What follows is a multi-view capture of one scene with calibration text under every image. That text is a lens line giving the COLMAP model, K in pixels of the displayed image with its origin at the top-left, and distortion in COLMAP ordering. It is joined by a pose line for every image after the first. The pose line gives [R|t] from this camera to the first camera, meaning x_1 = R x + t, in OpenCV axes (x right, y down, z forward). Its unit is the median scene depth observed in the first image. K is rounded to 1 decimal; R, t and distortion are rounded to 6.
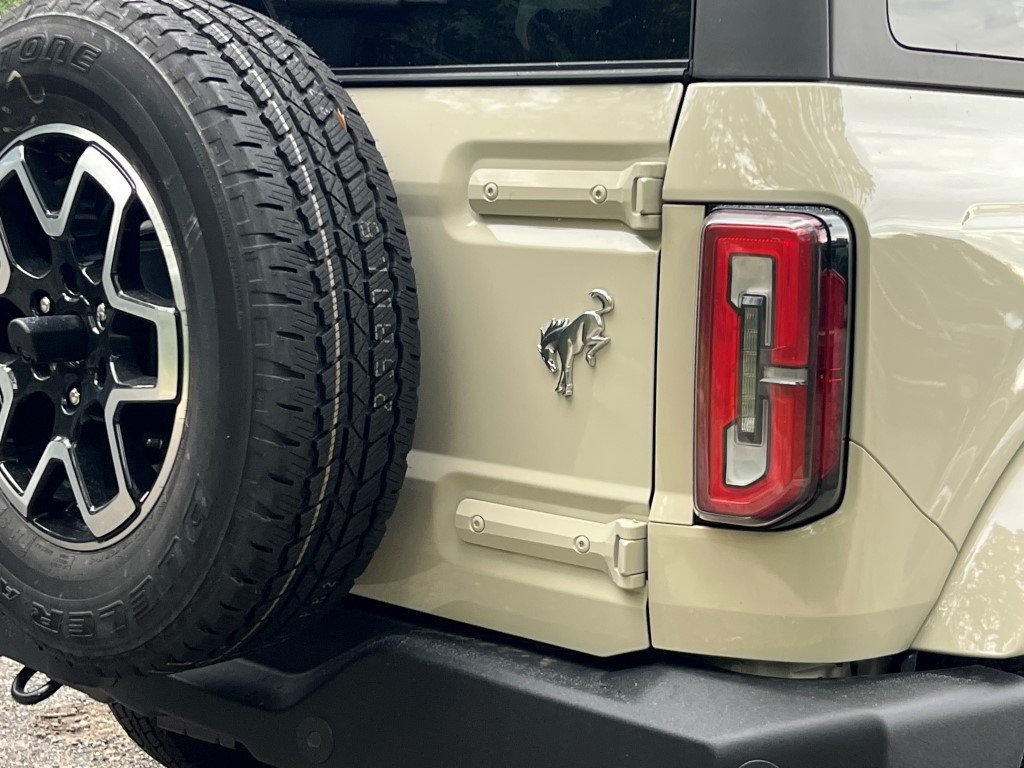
lens RADIAL K [[1709.8, 0, 512.0], [0, 1709.8, 384.0], [0, 0, 1]] dist [0.139120, -0.107010]
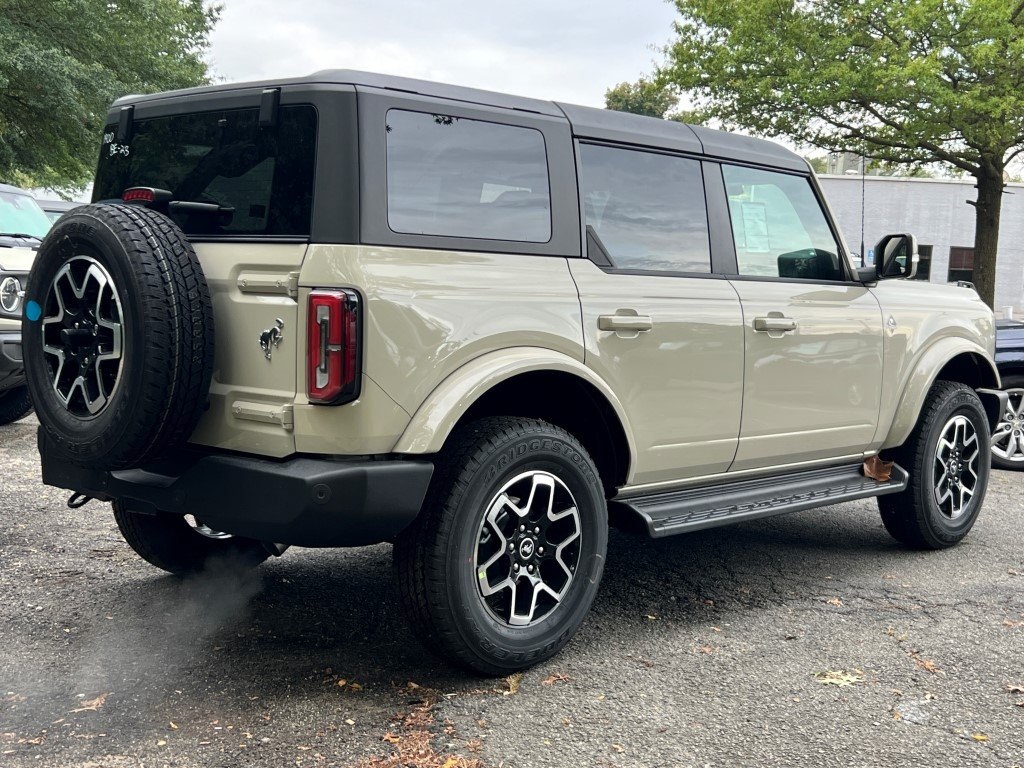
lens RADIAL K [[1268.9, 0, 512.0], [0, 1268.9, 384.0], [0, 0, 1]] dist [0.061904, -0.003771]
pose [[0.999901, 0.011477, 0.008181, 0.397282], [-0.011042, 0.998618, -0.051379, 0.144050], [-0.008760, 0.051284, 0.998646, -0.983629]]
